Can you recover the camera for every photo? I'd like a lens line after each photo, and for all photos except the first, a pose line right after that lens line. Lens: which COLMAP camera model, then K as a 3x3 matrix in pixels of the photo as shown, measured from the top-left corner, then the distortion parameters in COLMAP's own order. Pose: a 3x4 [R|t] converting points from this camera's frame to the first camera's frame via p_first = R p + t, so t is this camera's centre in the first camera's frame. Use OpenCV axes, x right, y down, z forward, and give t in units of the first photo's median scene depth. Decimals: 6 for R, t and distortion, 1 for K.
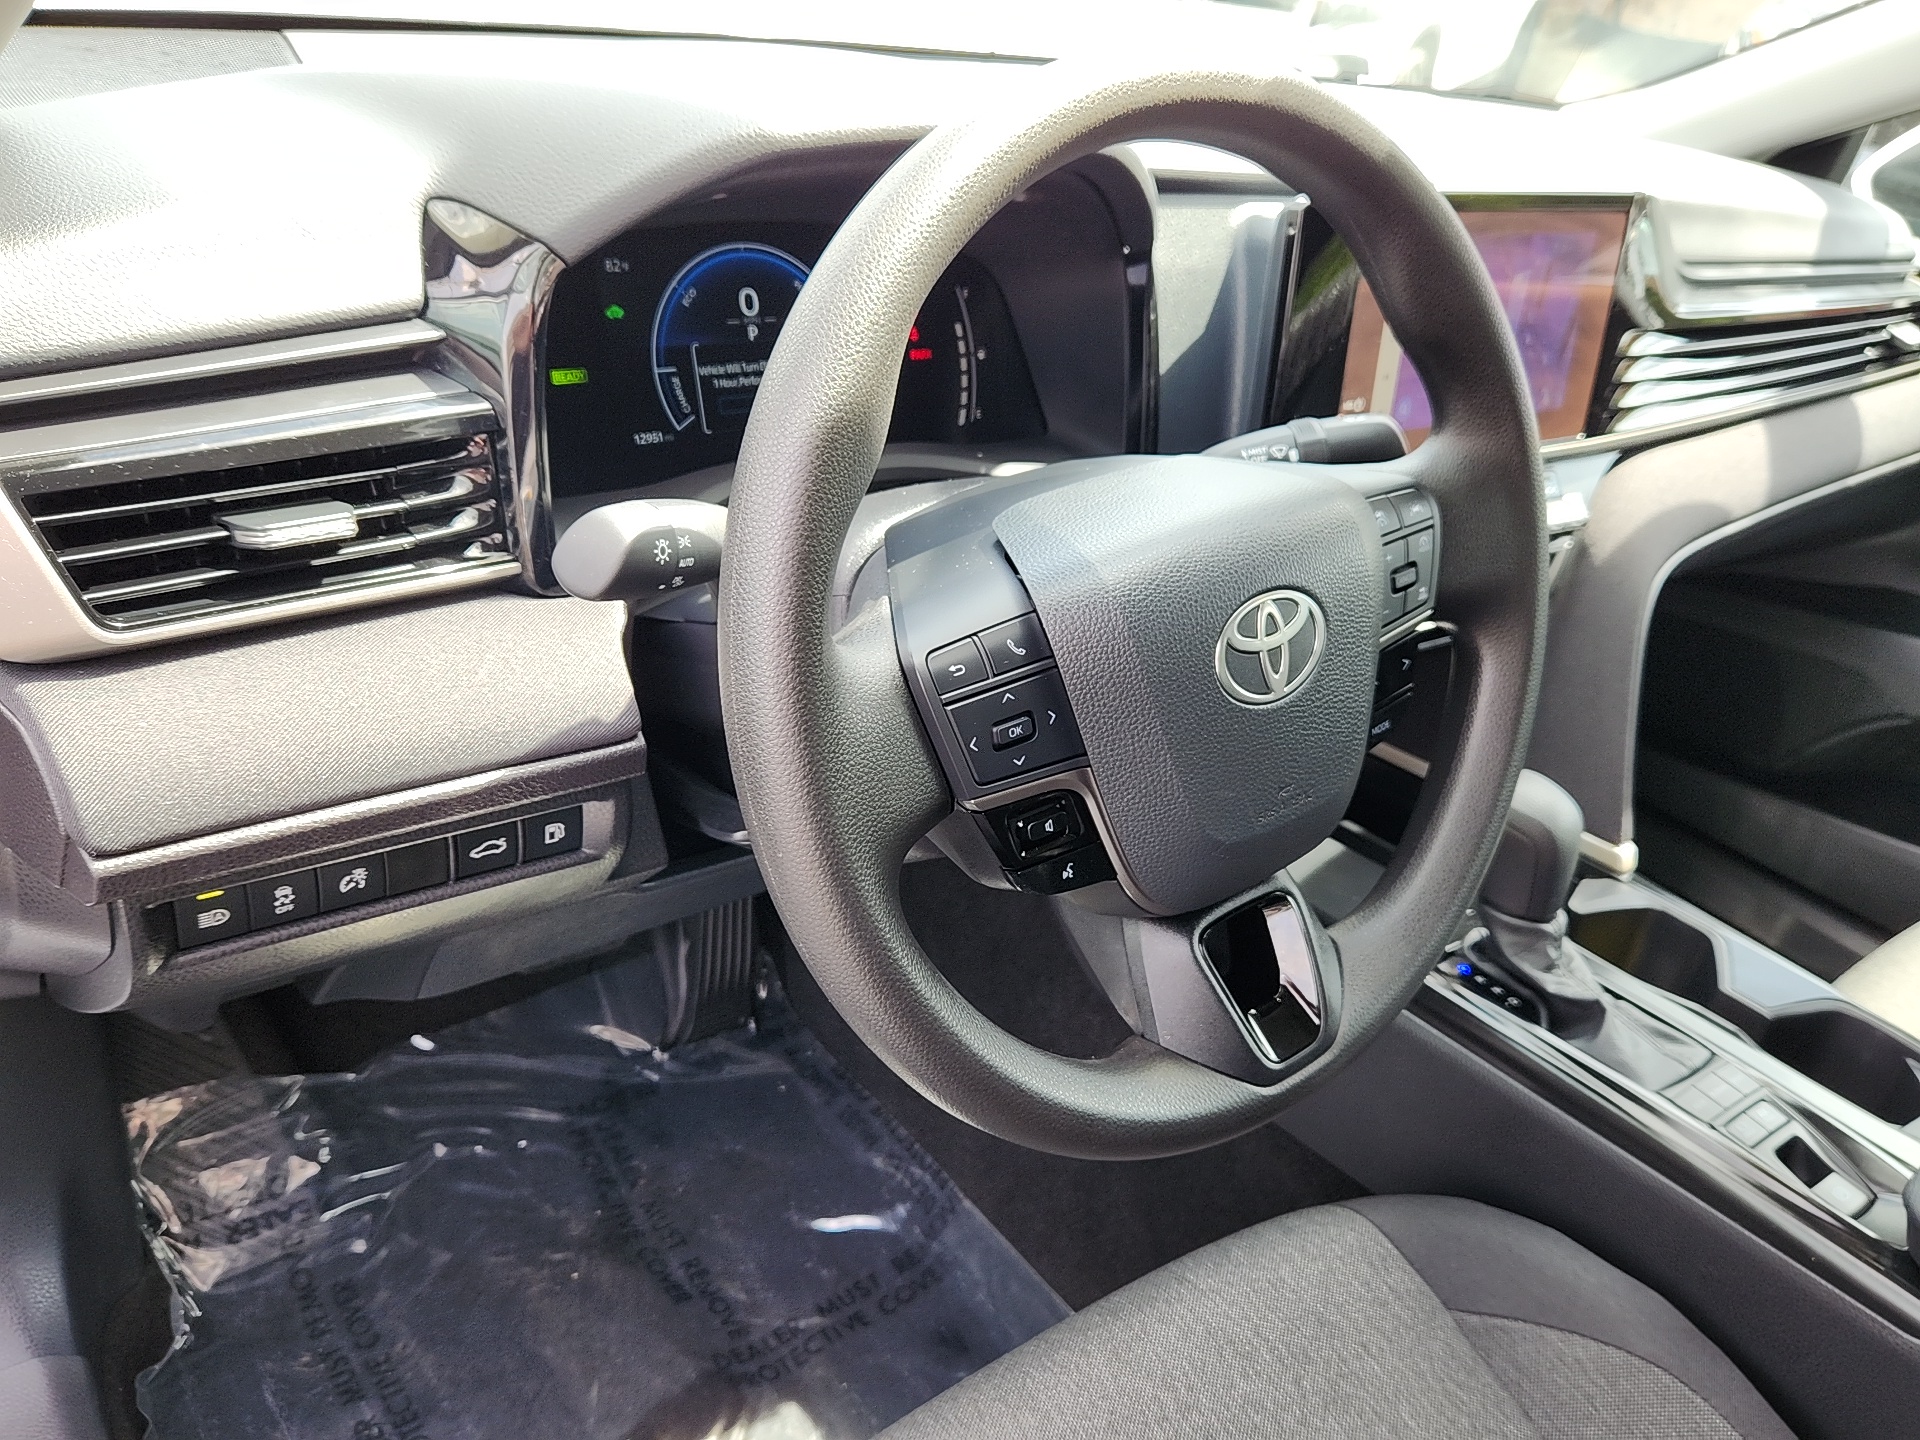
lens RADIAL K [[1590.4, 0, 986.2], [0, 1590.4, 725.9], [0, 0, 1]] dist [0.045524, -0.050938]
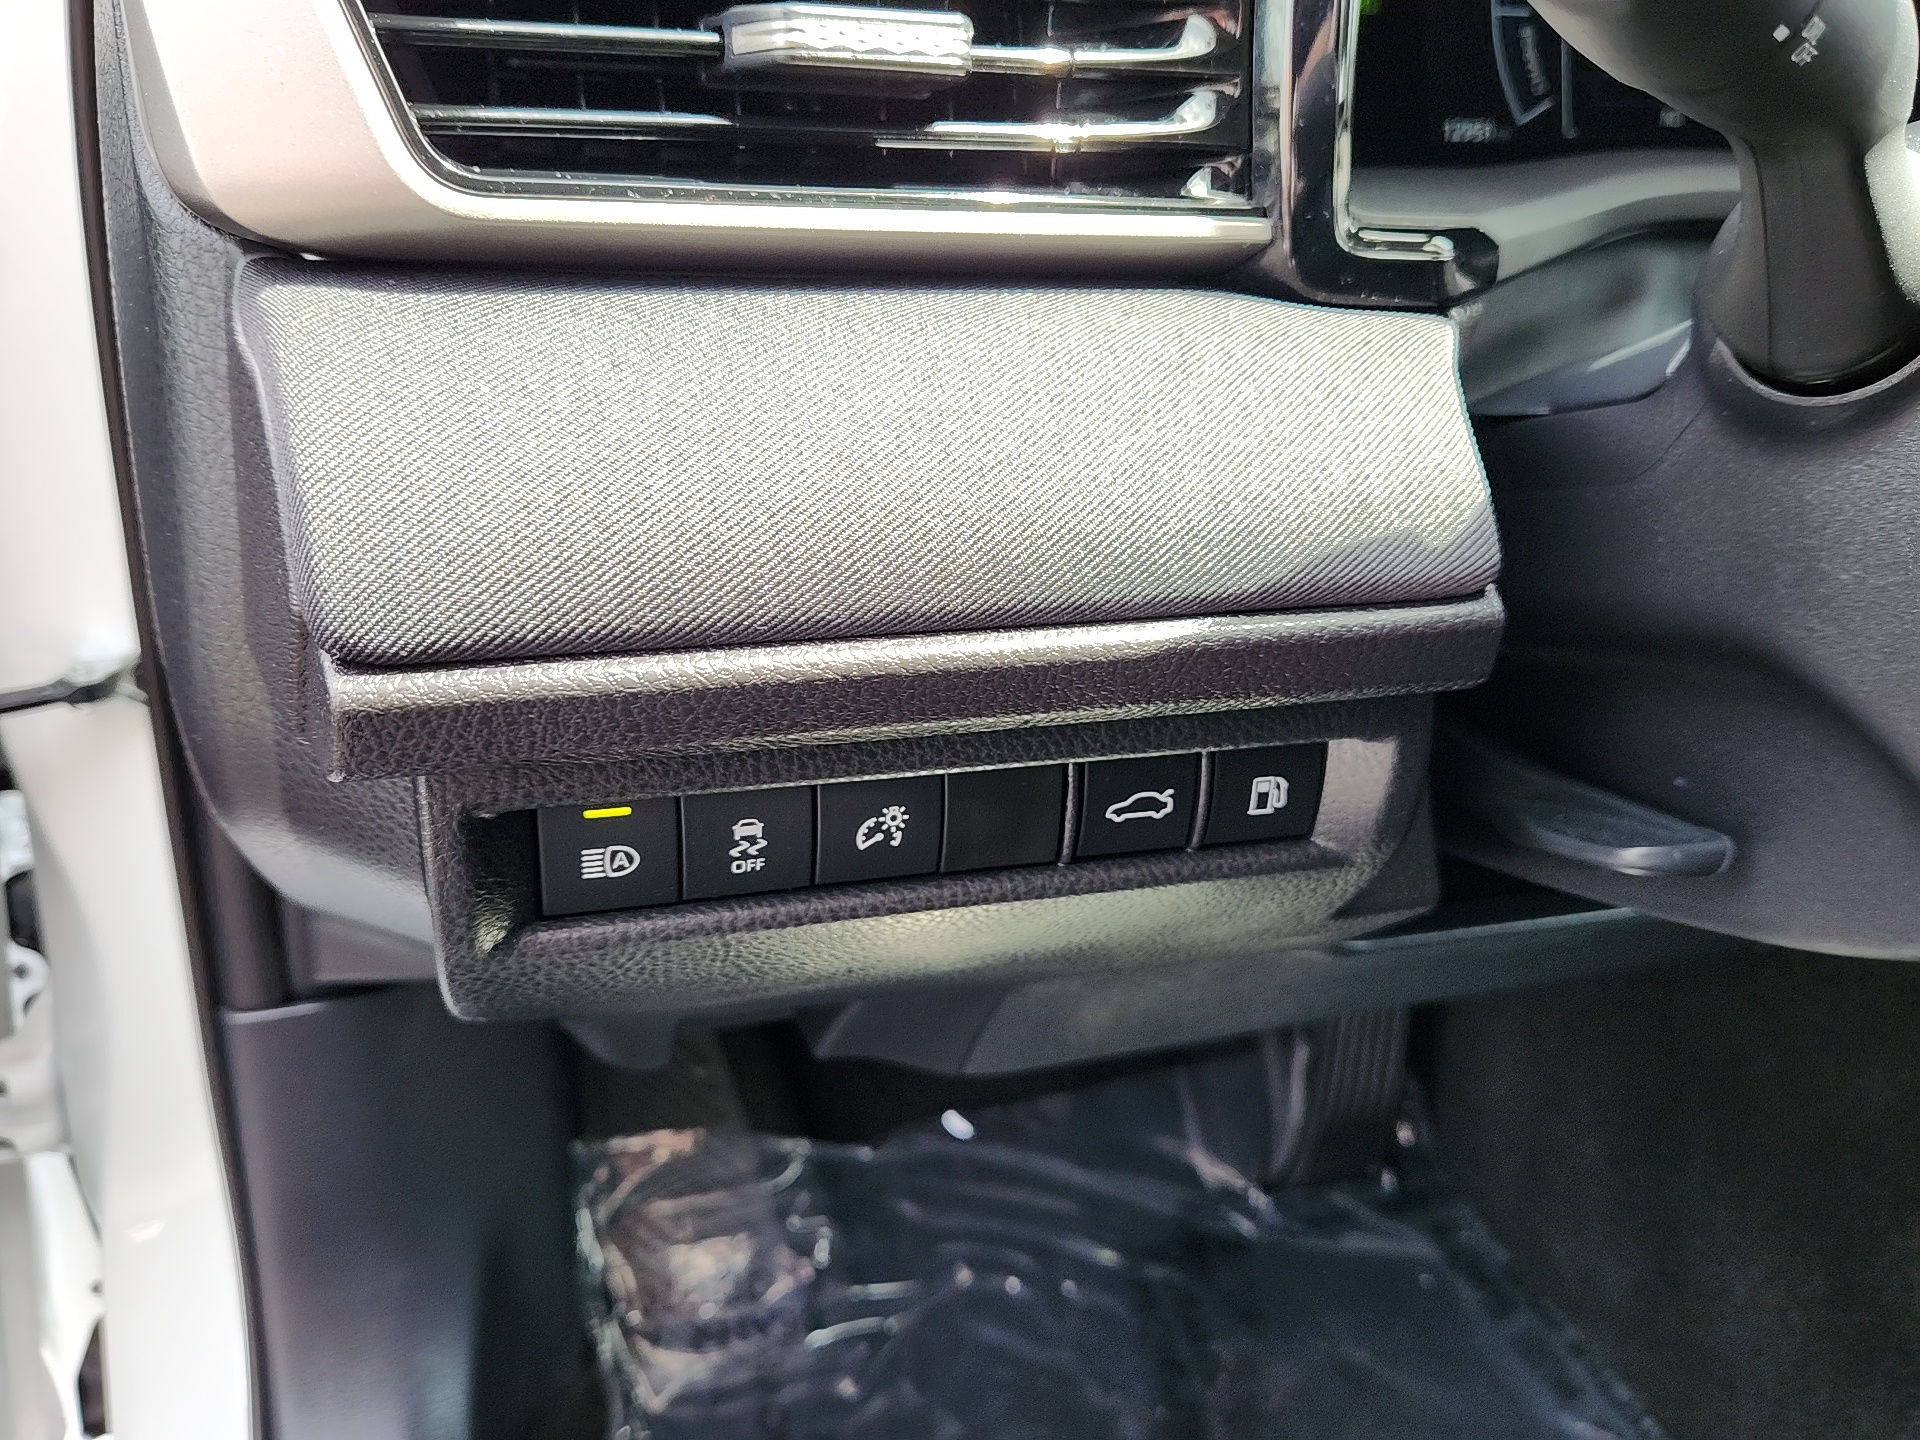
lens RADIAL K [[1590.4, 0, 969.9], [0, 1590.4, 720.7], [0, 0, 1]] dist [0.045524, -0.050938]
pose [[0.935204, 0.089021, -0.342738, -0.116801], [-0.111287, 0.992732, -0.045815, 0.047105], [0.336168, 0.080989, 0.938313, 0.311263]]
